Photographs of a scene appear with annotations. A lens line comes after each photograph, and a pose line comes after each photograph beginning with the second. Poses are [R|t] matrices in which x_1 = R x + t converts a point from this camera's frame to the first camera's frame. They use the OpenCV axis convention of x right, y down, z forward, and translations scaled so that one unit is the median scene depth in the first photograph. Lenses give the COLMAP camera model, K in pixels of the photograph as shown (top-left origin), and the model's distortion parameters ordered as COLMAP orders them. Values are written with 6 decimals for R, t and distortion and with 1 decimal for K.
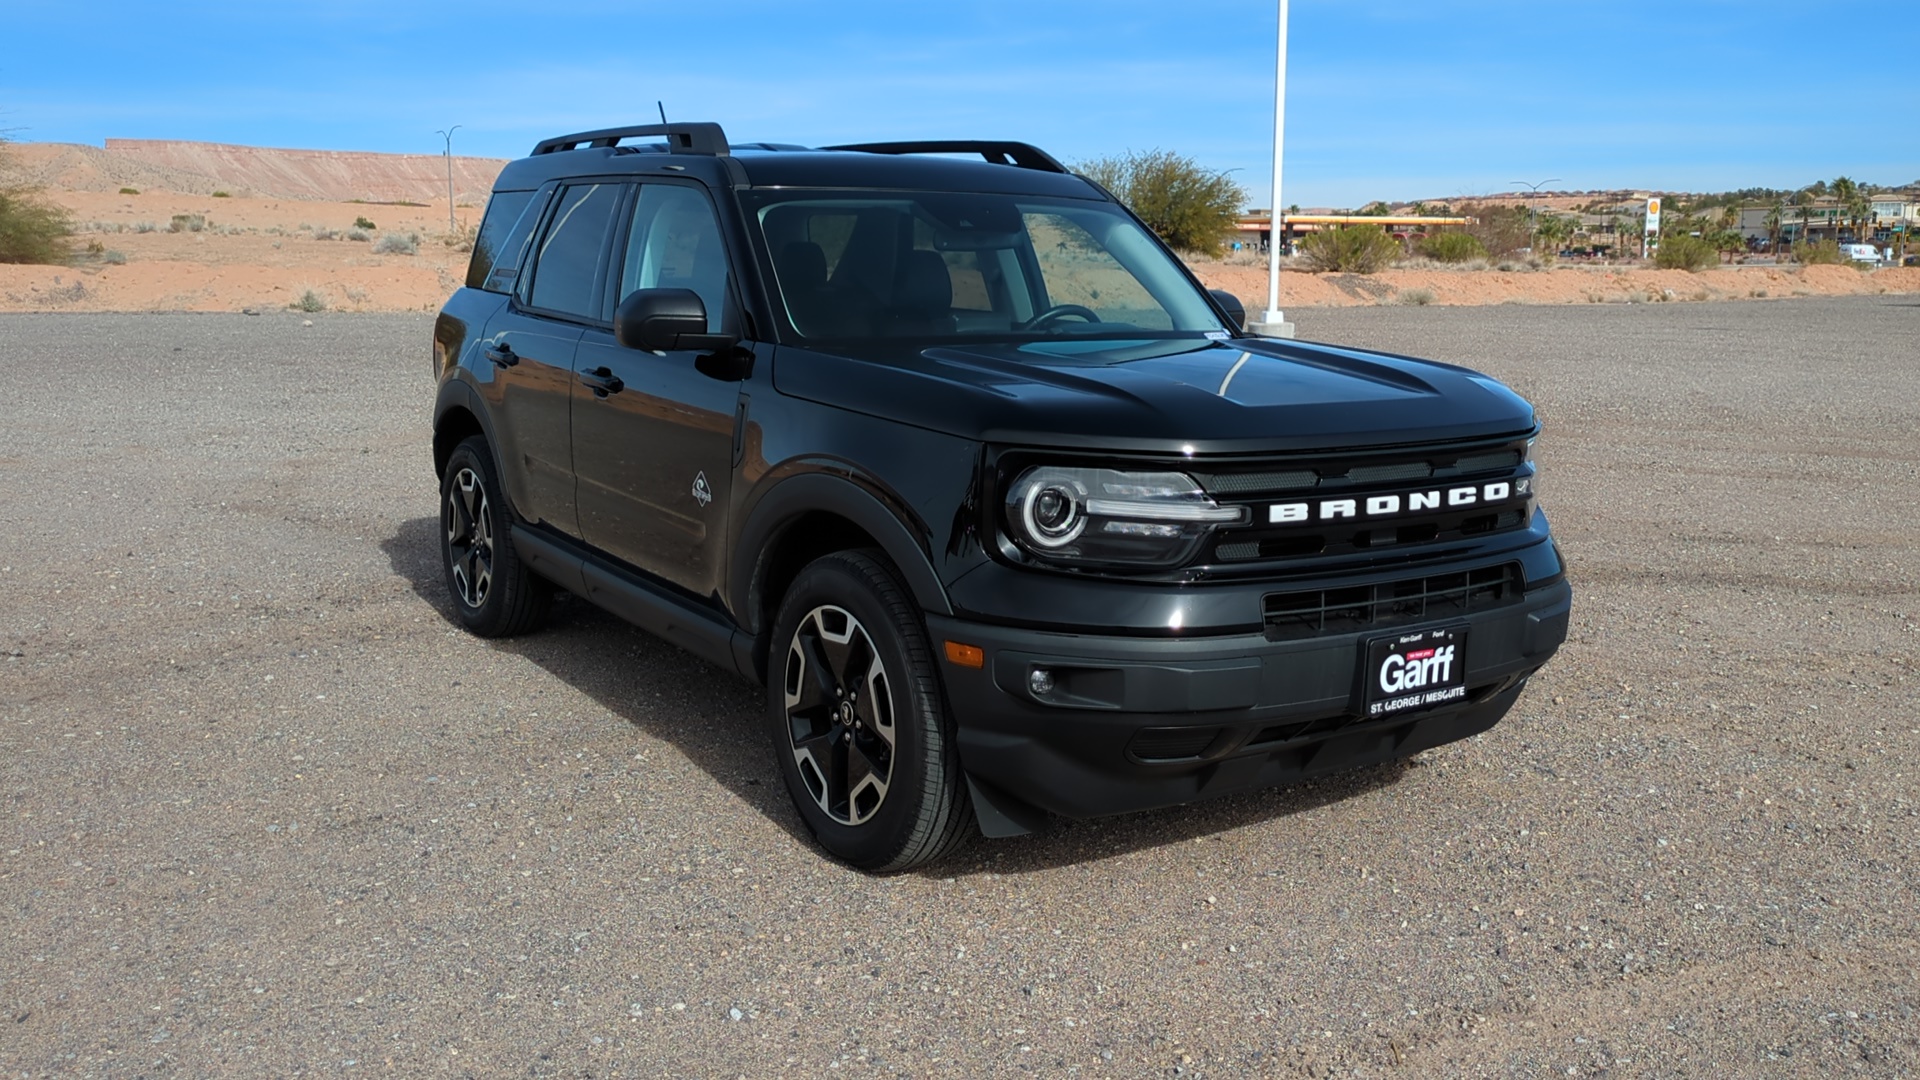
lens RADIAL K [[1647.3, 0, 985.3], [0, 1647.3, 560.2], [0, 0, 1]] dist [0.073353, -0.092111]
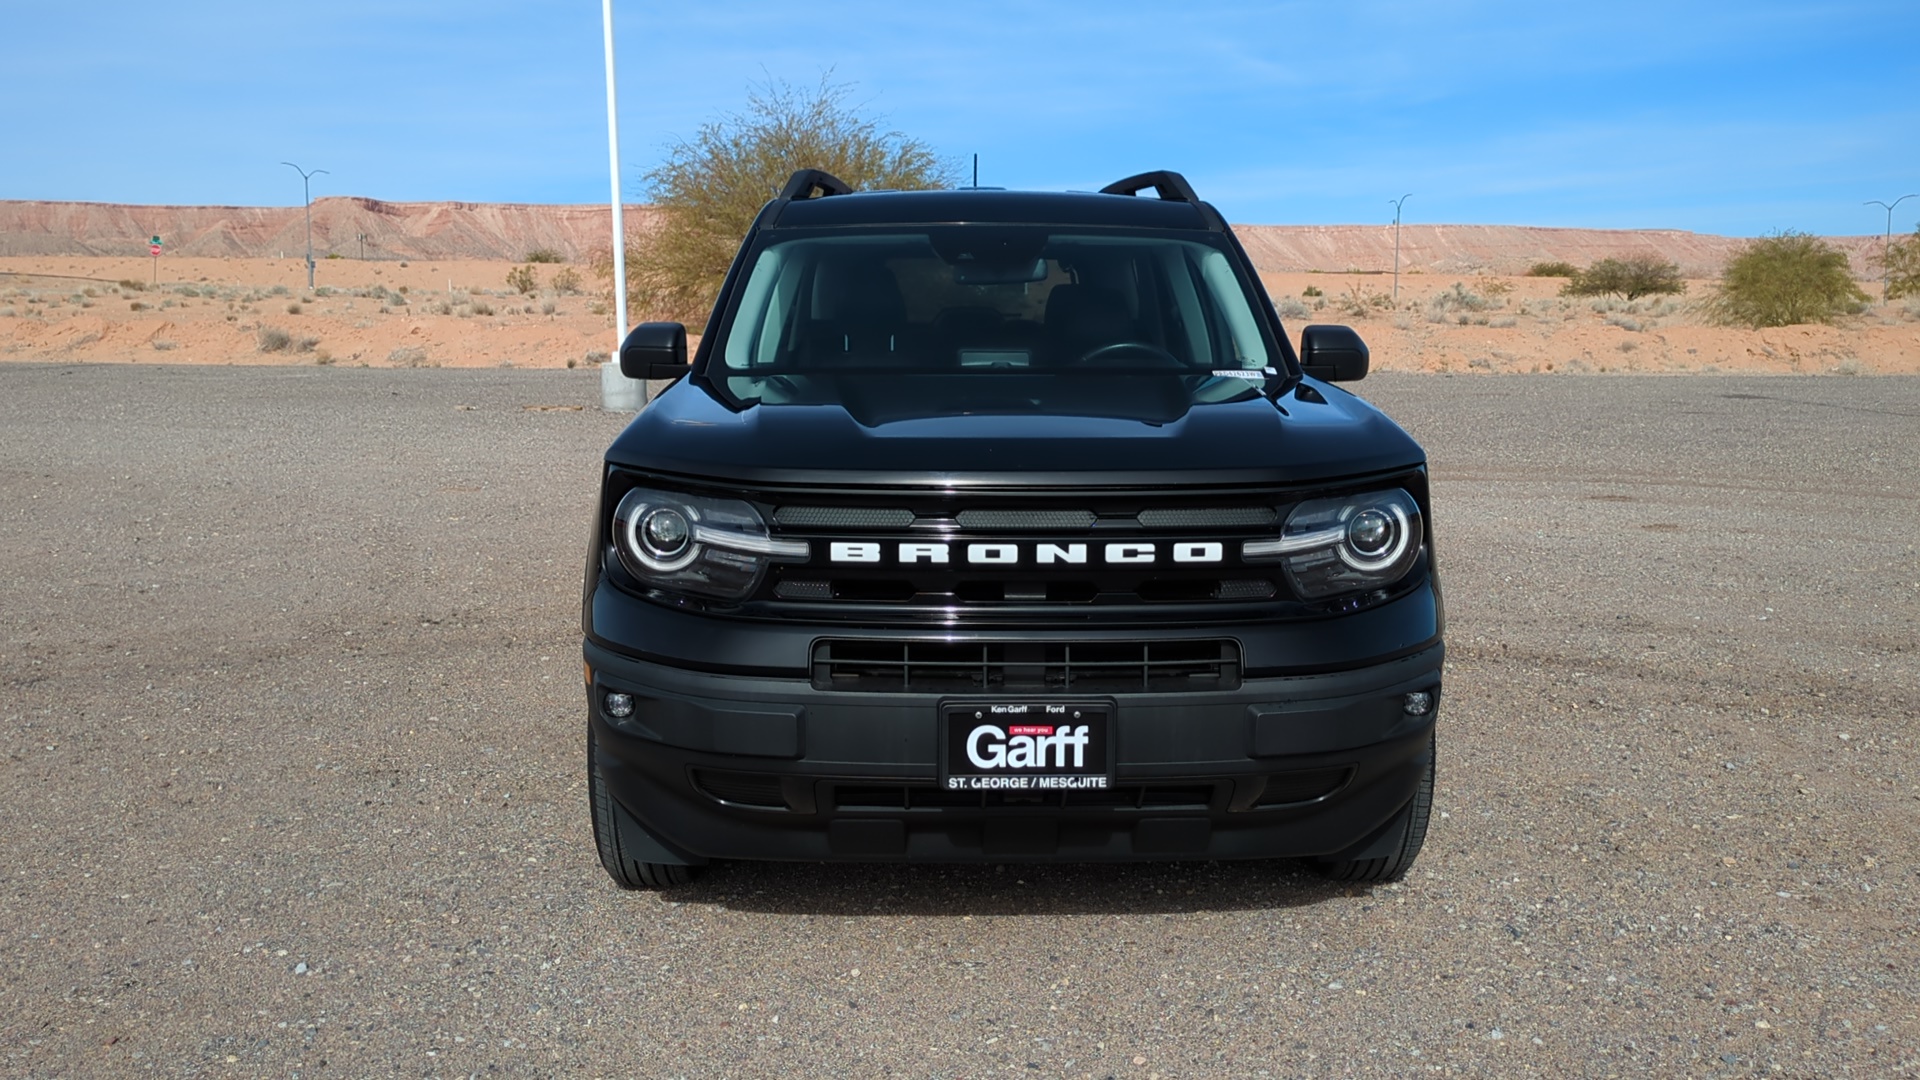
lens RADIAL K [[1647.3, 0, 953.9], [0, 1647.3, 536.4], [0, 0, 1]] dist [0.073353, -0.092111]
pose [[0.839952, 0.061110, -0.539209, 0.689541], [-0.089163, 0.995676, -0.026051, -0.017778], [0.535285, 0.069959, 0.841769, 0.247238]]
